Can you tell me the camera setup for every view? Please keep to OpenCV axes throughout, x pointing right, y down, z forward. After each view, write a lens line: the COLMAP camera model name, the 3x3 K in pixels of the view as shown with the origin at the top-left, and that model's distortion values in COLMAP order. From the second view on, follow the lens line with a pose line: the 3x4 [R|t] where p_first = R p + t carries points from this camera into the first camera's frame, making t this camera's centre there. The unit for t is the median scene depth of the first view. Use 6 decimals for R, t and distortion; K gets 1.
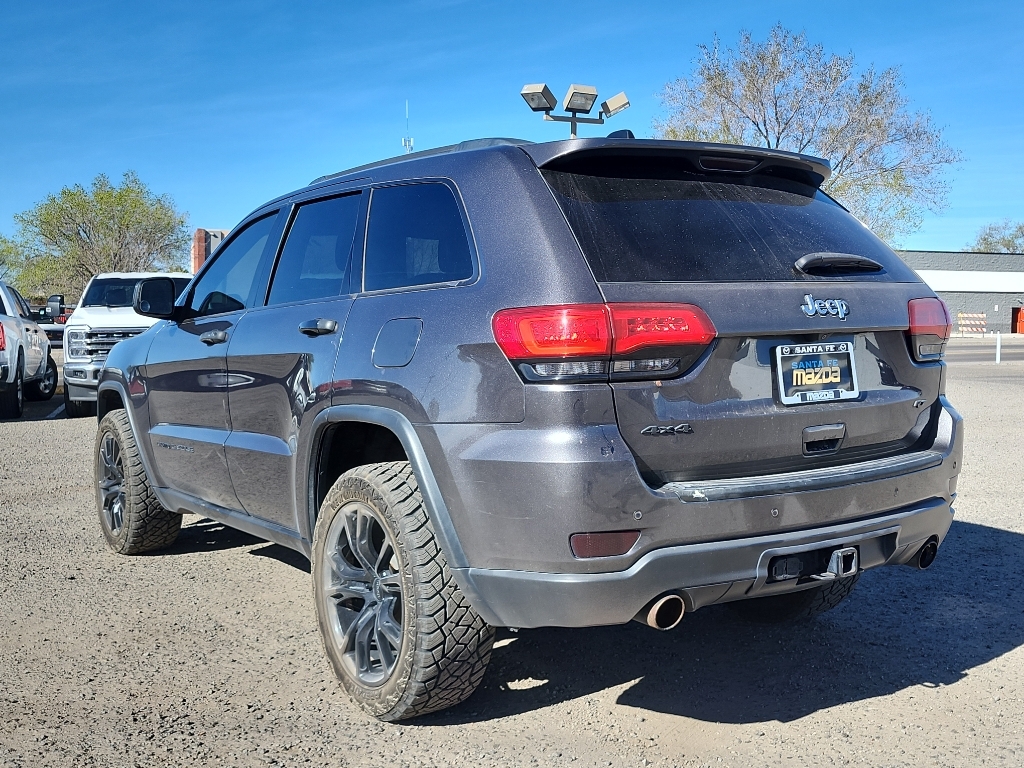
lens RADIAL K [[1034.9, 0, 512.0], [0, 1034.9, 384.0], [0, 0, 1]] dist [0.139283, -0.006300]
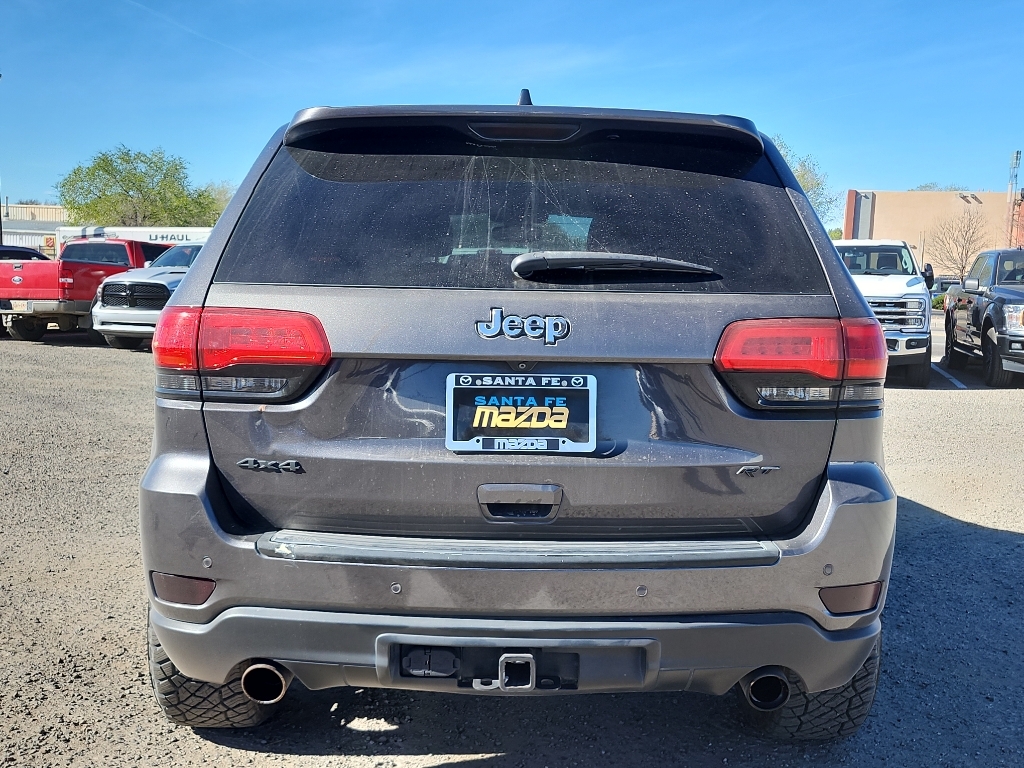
lens RADIAL K [[1034.9, 0, 512.0], [0, 1034.9, 384.0], [0, 0, 1]] dist [0.139283, -0.006300]
pose [[0.824349, 0.087274, -0.559313, 0.697875], [-0.067473, 0.996149, 0.055990, -0.072289], [0.562046, -0.008417, 0.827063, 0.387356]]
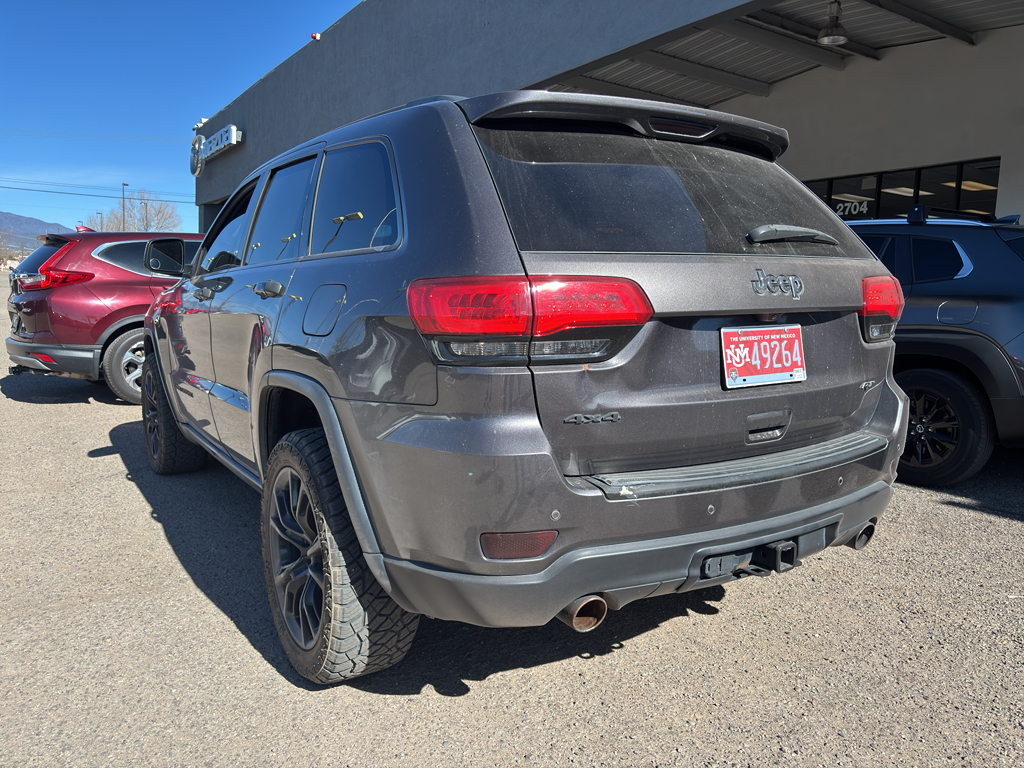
lens RADIAL K [[774.9, 0, 496.8], [0, 774.9, 382.6], [0, 0, 1]] dist [0.086195, -0.001452]
pose [[0.998956, 0.030387, -0.034120, 0.079221], [-0.027865, 0.997009, 0.072090, -0.030345], [0.036209, -0.071064, 0.996814, 0.299444]]
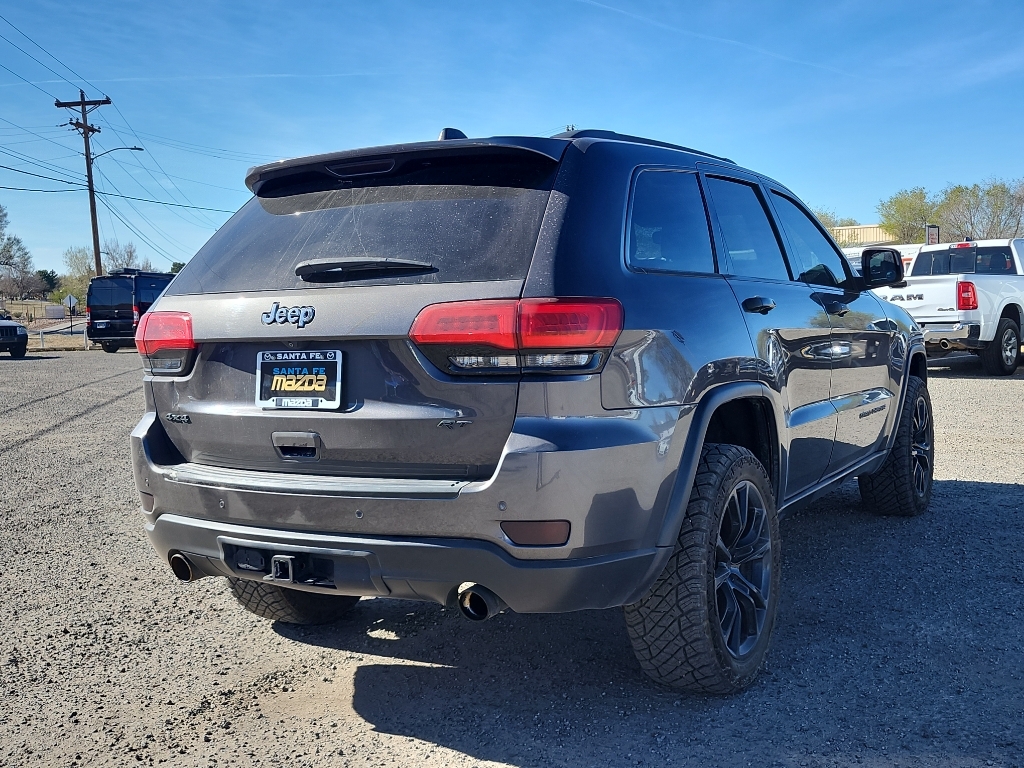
lens RADIAL K [[998.6, 0, 512.0], [0, 998.6, 384.0], [0, 0, 1]] dist [0.139153, -0.001388]
pose [[0.428325, 0.067747, -0.901082, 1.252888], [-0.028595, 0.997702, 0.061419, -0.072035], [0.903172, -0.000540, 0.429278, 0.771882]]
